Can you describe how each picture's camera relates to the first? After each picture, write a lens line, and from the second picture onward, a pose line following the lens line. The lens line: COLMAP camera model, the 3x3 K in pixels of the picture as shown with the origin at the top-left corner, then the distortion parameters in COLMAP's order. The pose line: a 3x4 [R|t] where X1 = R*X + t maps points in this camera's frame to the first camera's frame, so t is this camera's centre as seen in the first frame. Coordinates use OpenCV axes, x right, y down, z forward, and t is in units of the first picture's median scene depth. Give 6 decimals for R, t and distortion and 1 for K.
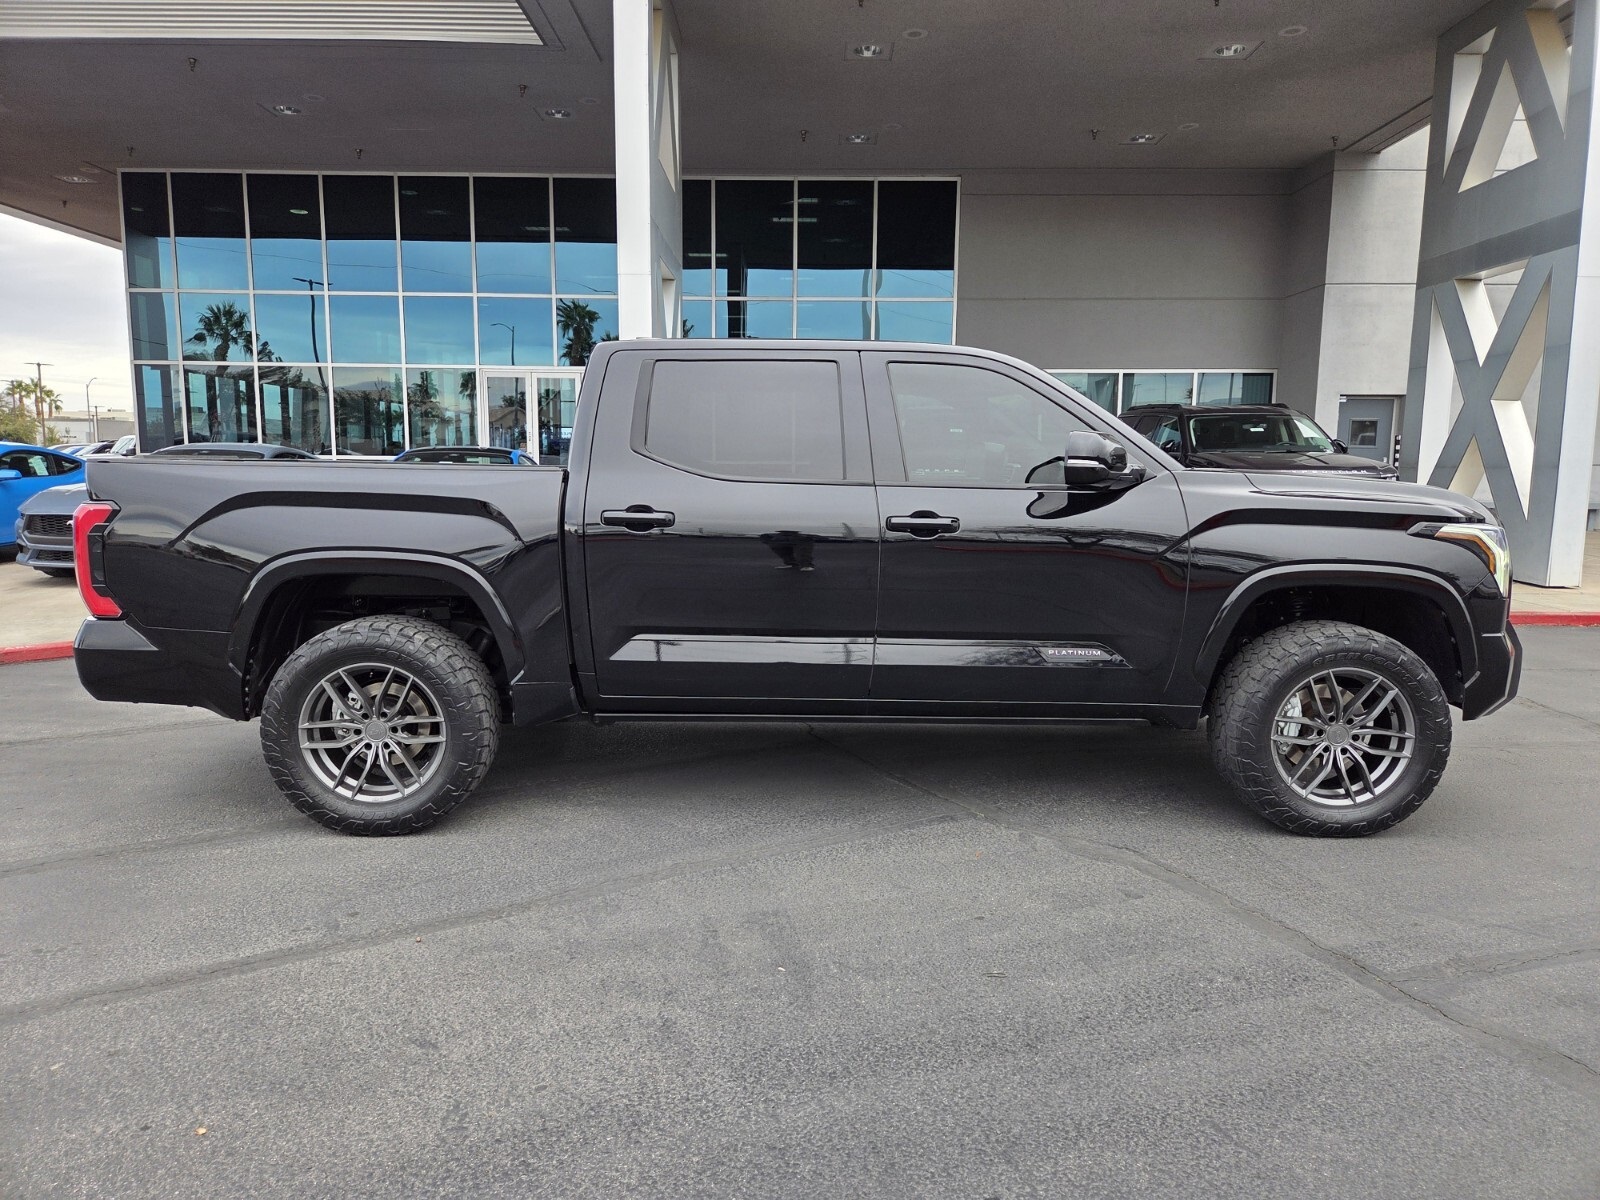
lens RADIAL K [[1094.2, 0, 791.6], [0, 1094.2, 609.8], [0, 0, 1]] dist [0.059498, -0.057780]
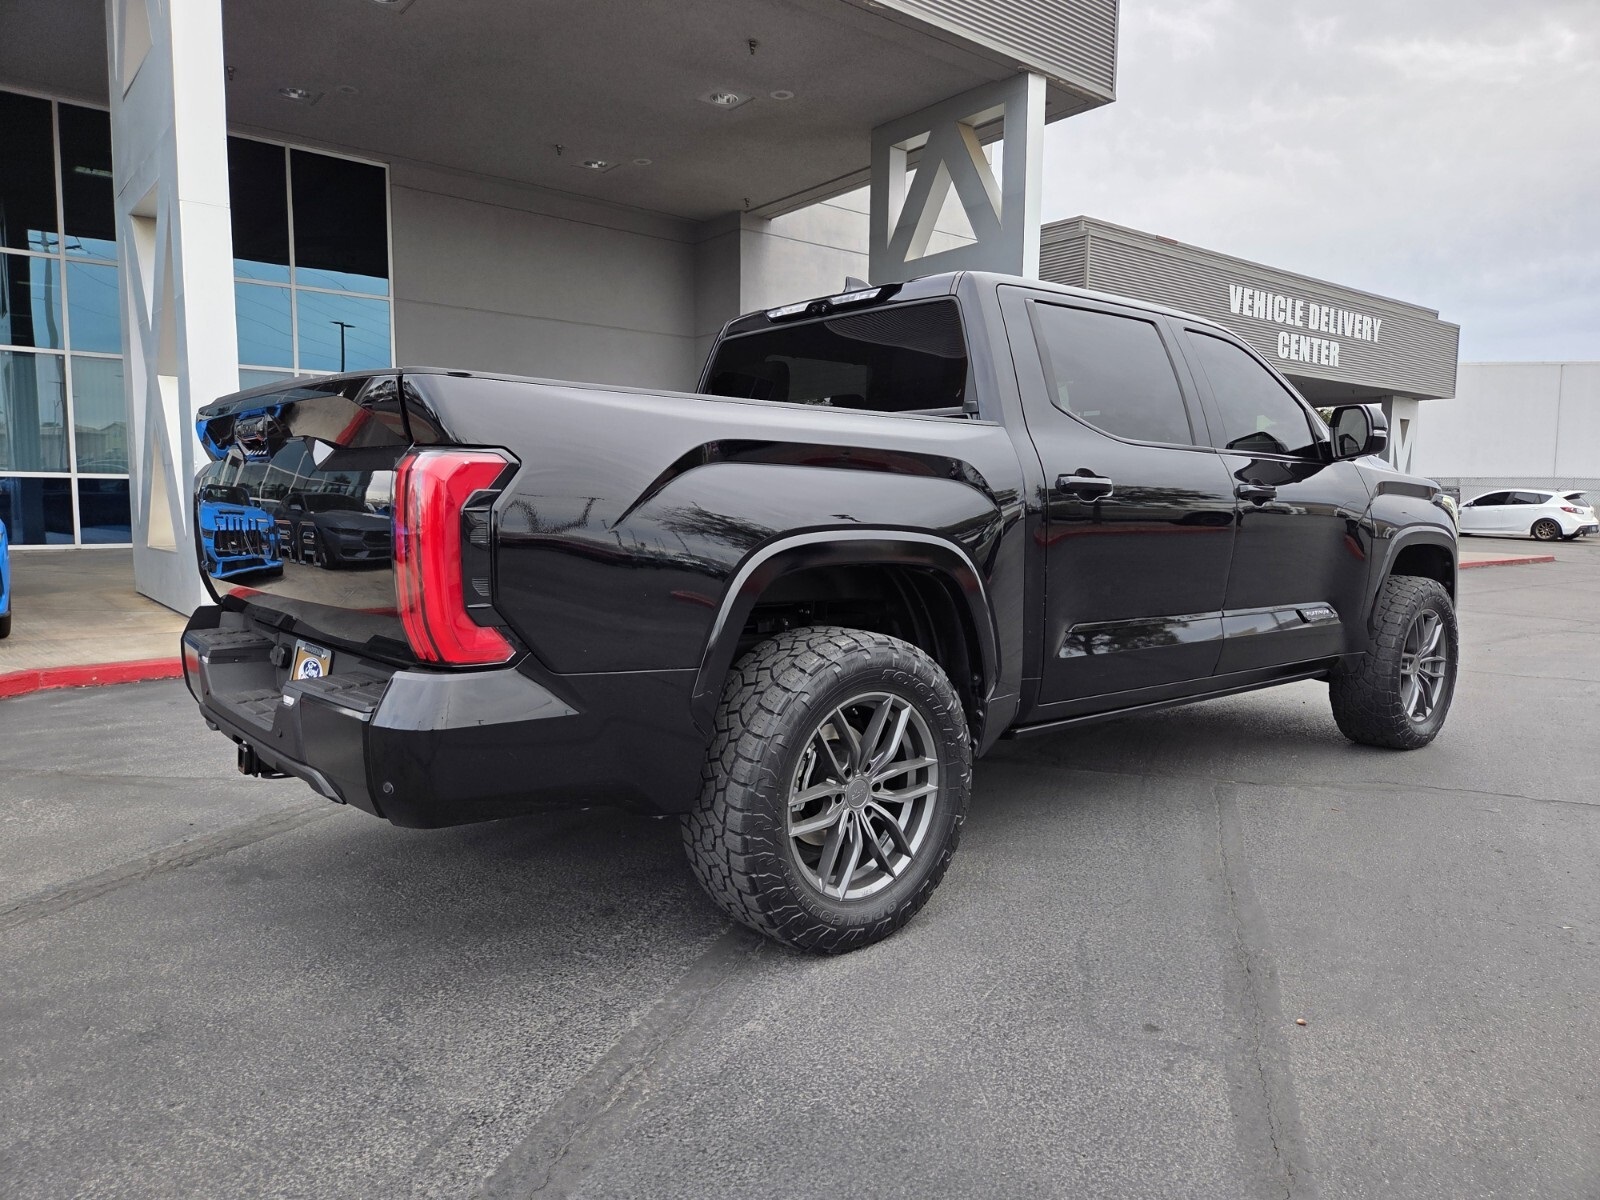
lens RADIAL K [[1094.2, 0, 791.6], [0, 1094.2, 609.8], [0, 0, 1]] dist [0.059498, -0.057780]
pose [[0.759953, -0.063746, 0.646845, -0.846498], [0.084698, 0.996406, -0.001313, -0.006753], [-0.644436, 0.055784, 0.762620, 0.499919]]
